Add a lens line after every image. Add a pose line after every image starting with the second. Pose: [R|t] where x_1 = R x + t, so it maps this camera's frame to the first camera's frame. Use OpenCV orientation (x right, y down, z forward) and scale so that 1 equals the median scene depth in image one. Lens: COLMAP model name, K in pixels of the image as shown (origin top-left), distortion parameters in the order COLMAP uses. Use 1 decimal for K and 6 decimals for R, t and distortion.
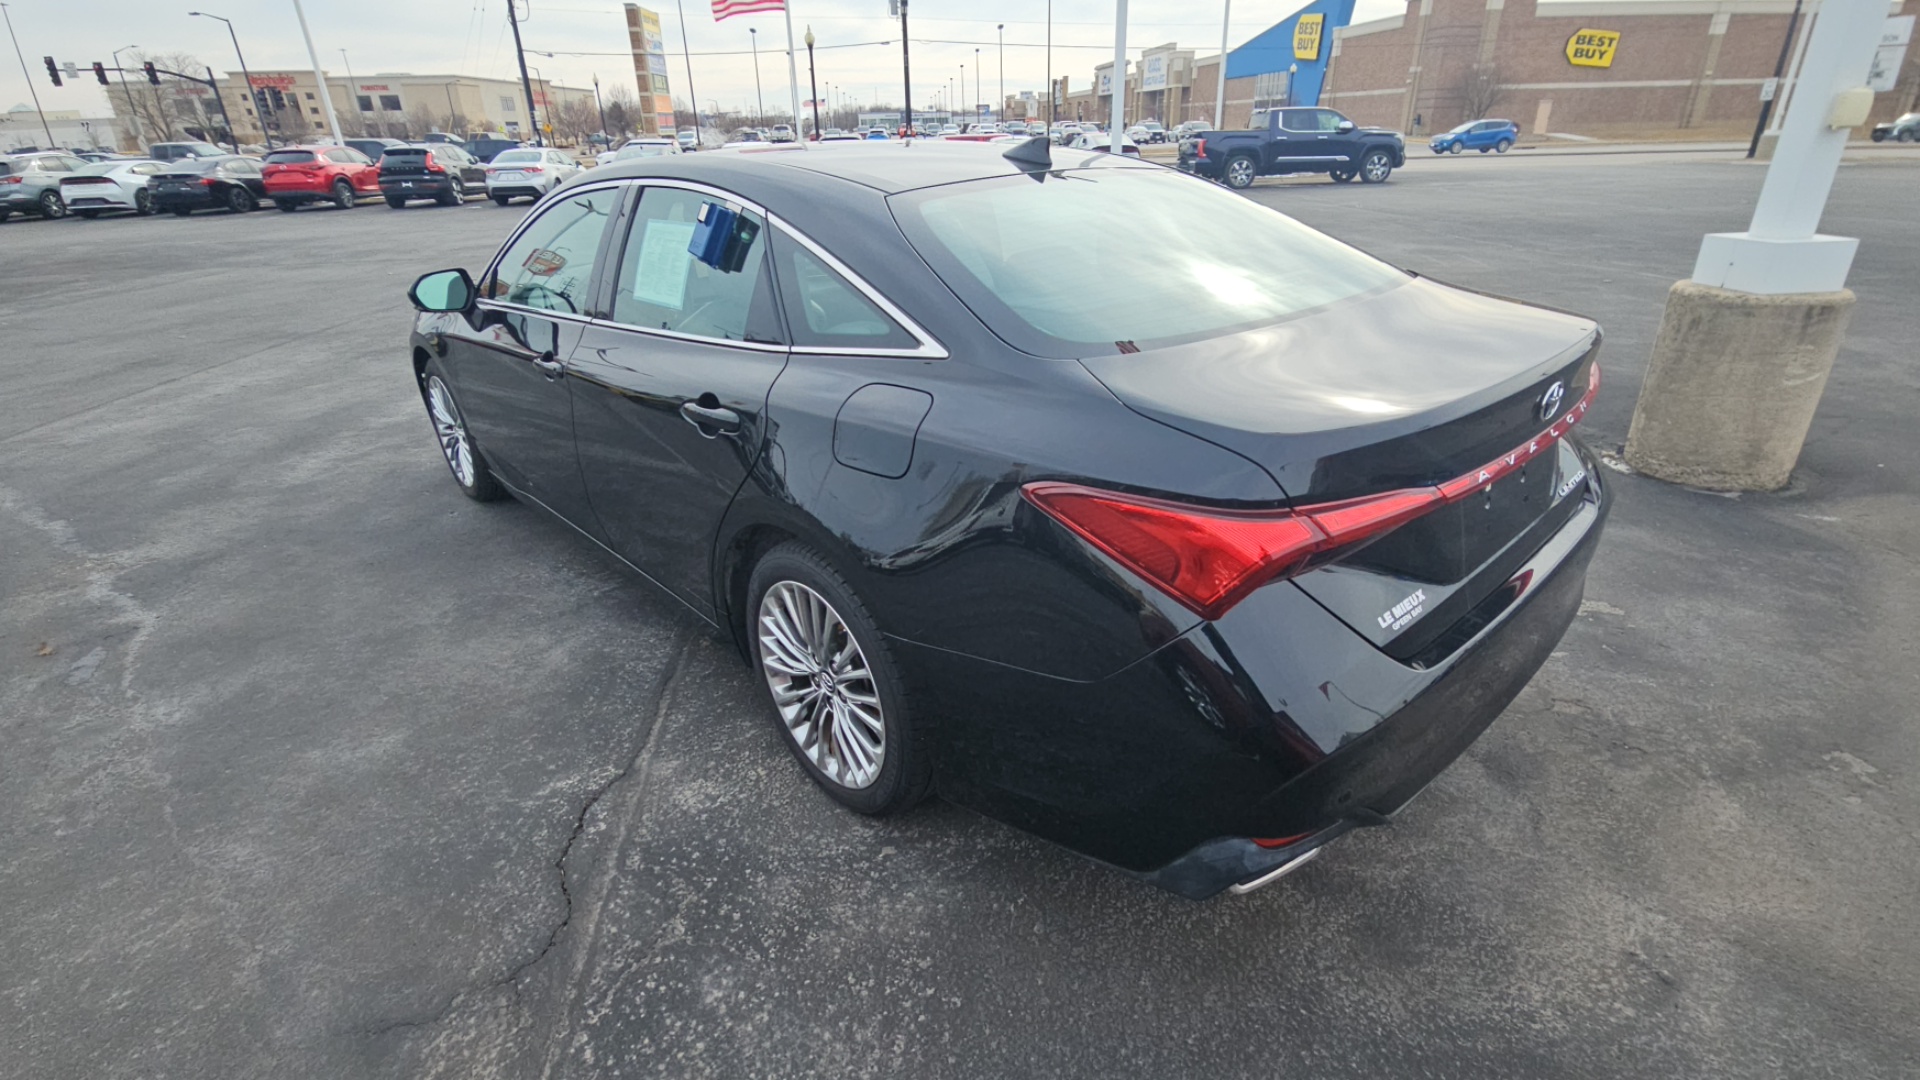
lens RADIAL K [[882.6, 0, 979.4], [0, 882.6, 543.8], [0, 0, 1]] dist [0.001815, -0.000852]
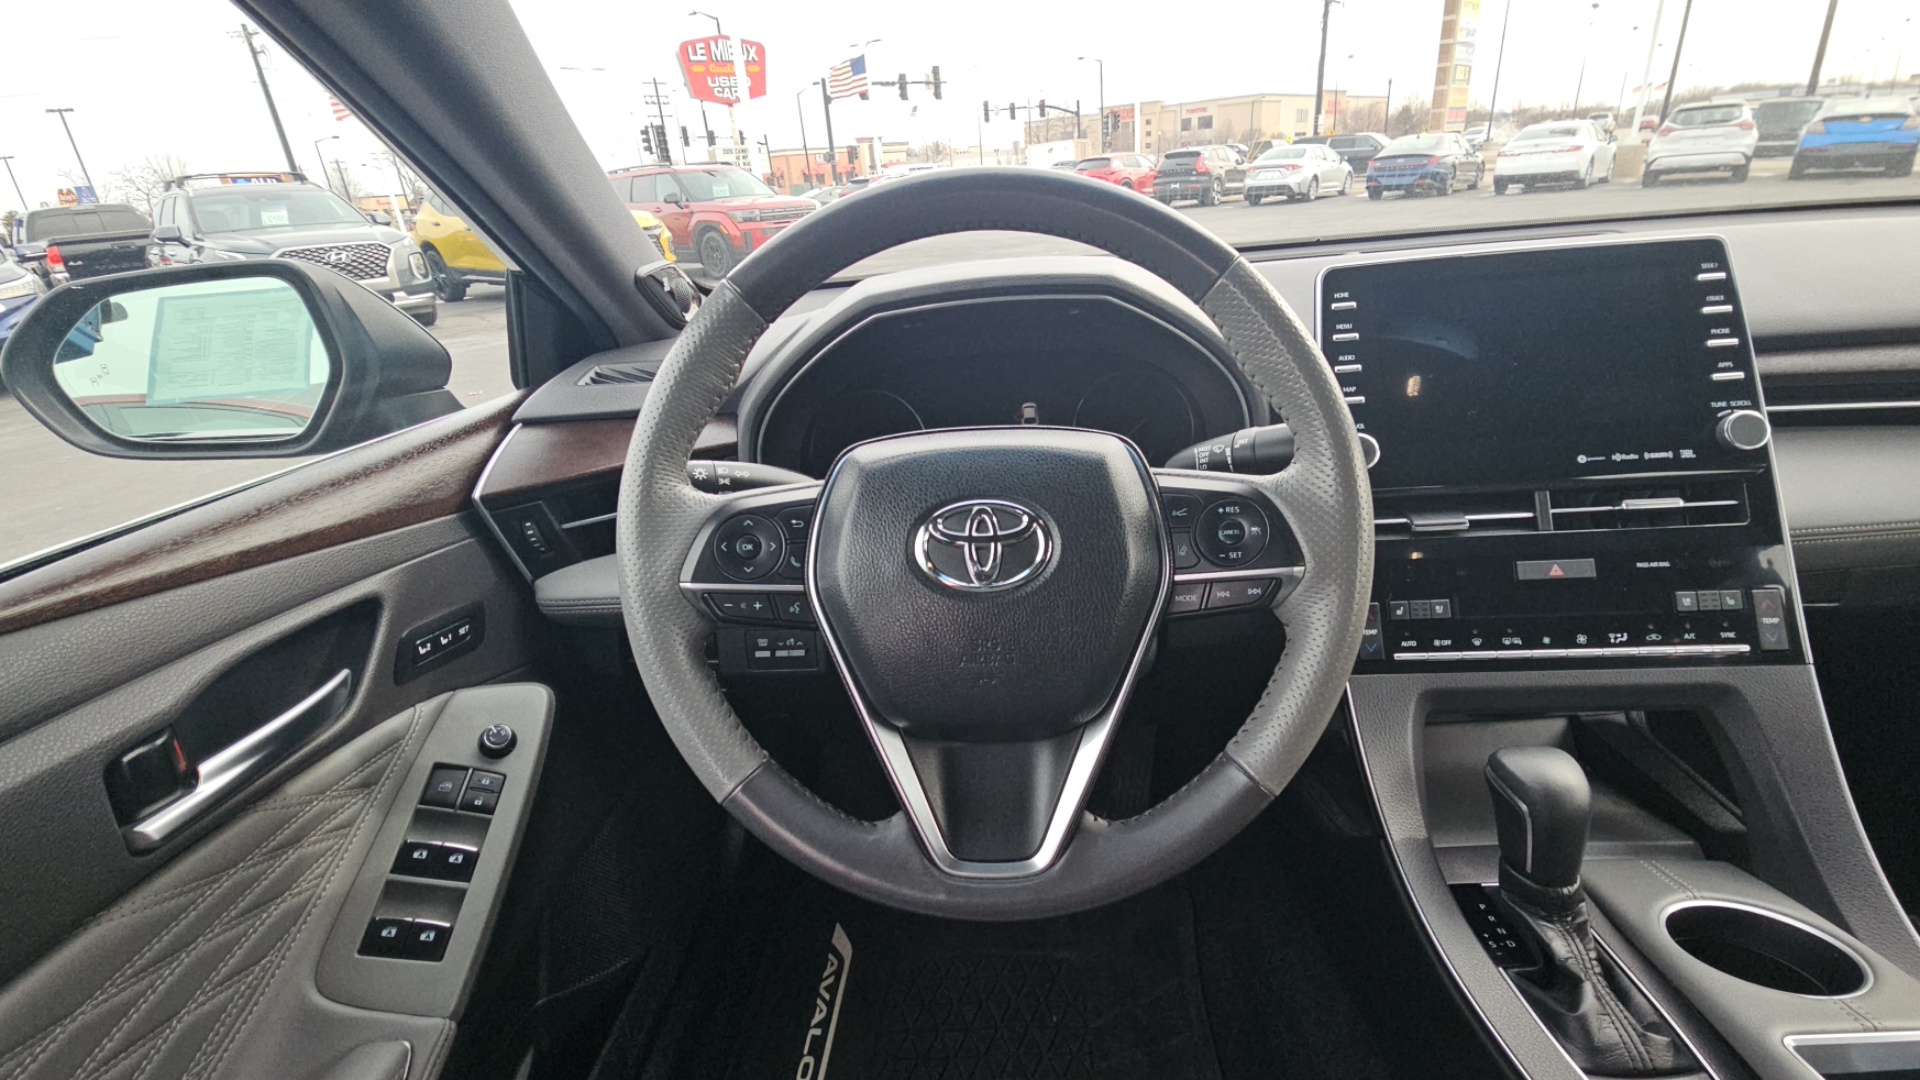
lens RADIAL K [[849.9, 0, 981.8], [0, 849.9, 548.6], [0, 0, 1]] dist [0.009467, -0.006095]
pose [[0.715191, 0.253583, -0.651305, -0.274873], [-0.246287, 0.963525, 0.104700, -0.265662], [0.654099, 0.085527, 0.751558, 0.832517]]
